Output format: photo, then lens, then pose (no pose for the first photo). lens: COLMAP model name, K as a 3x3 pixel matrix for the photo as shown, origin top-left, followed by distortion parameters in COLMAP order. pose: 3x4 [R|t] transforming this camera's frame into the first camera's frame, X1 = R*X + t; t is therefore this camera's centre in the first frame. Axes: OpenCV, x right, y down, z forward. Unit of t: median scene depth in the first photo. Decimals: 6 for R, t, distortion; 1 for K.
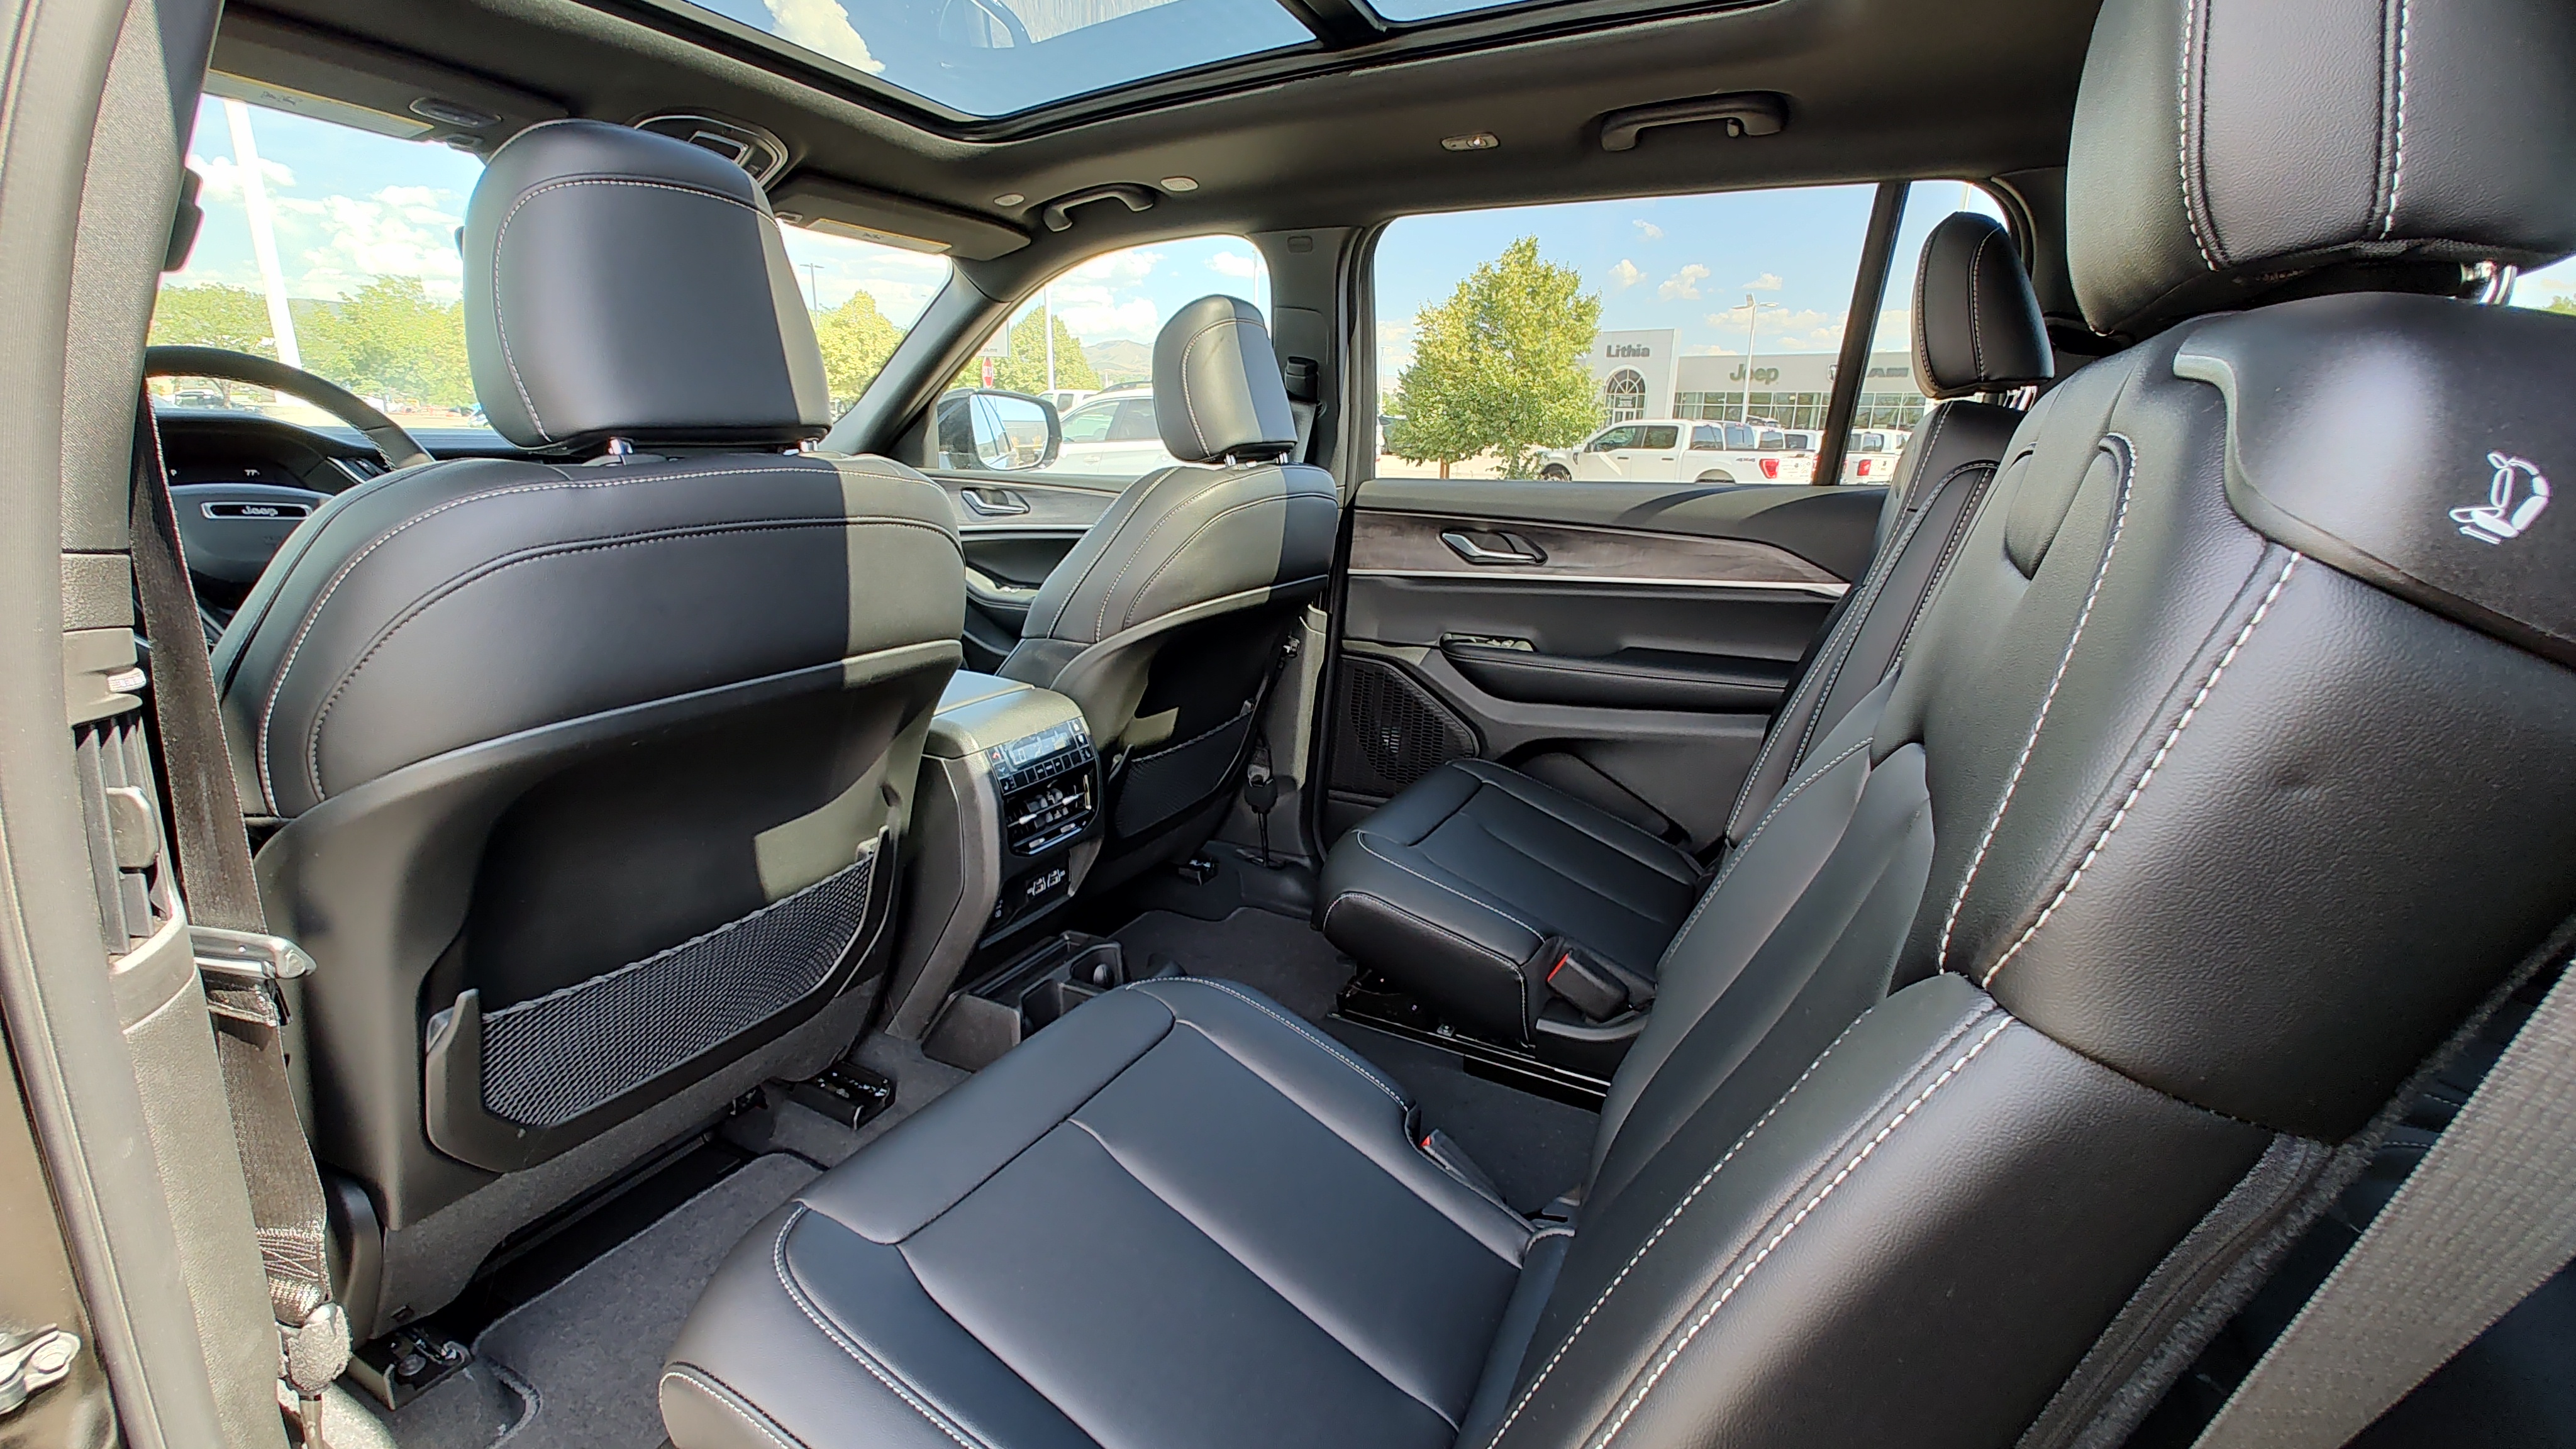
lens RADIAL K [[1074.0, 0, 1302.4], [0, 1074.0, 713.1], [0, 0, 1]] dist [-0.002181, 0.001362]
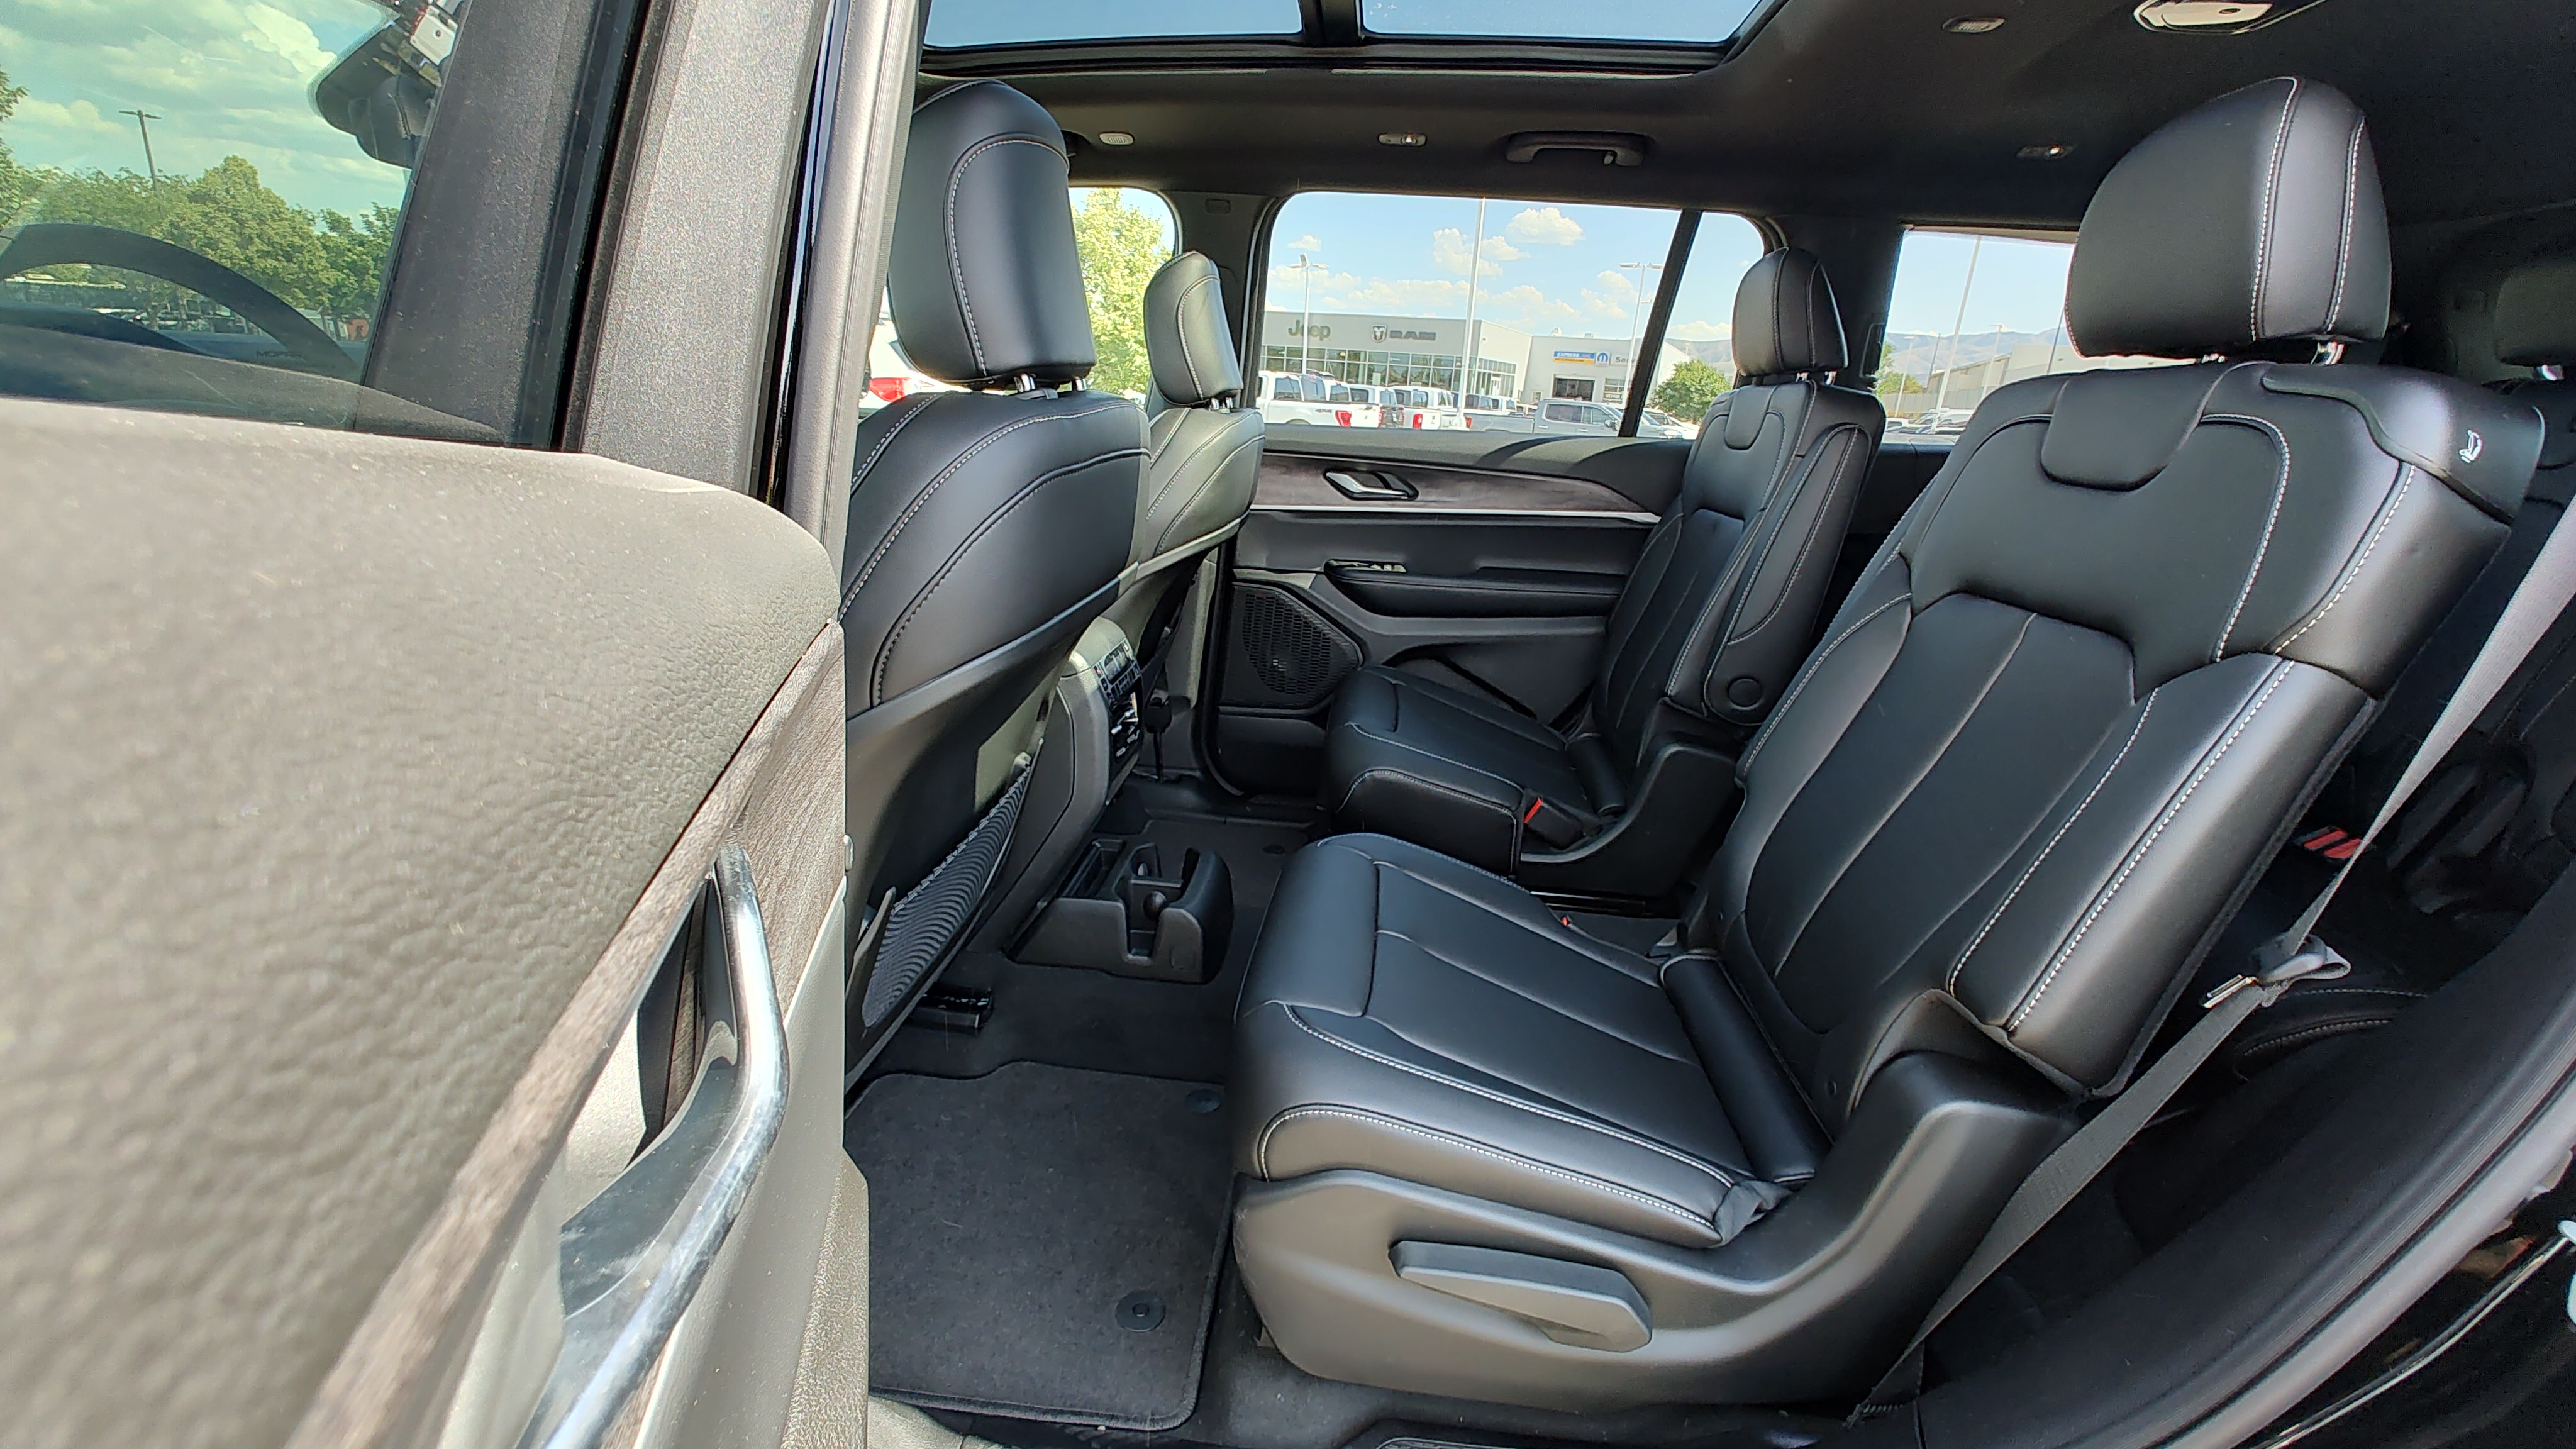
lens RADIAL K [[1074.0, 0, 1298.1], [0, 1074.0, 703.1], [0, 0, 1]] dist [-0.002181, 0.001362]
pose [[0.928463, -0.070992, 0.364578, -0.341052], [0.056371, 0.997126, 0.050607, 0.019176], [-0.367123, -0.026436, 0.929797, -0.063646]]
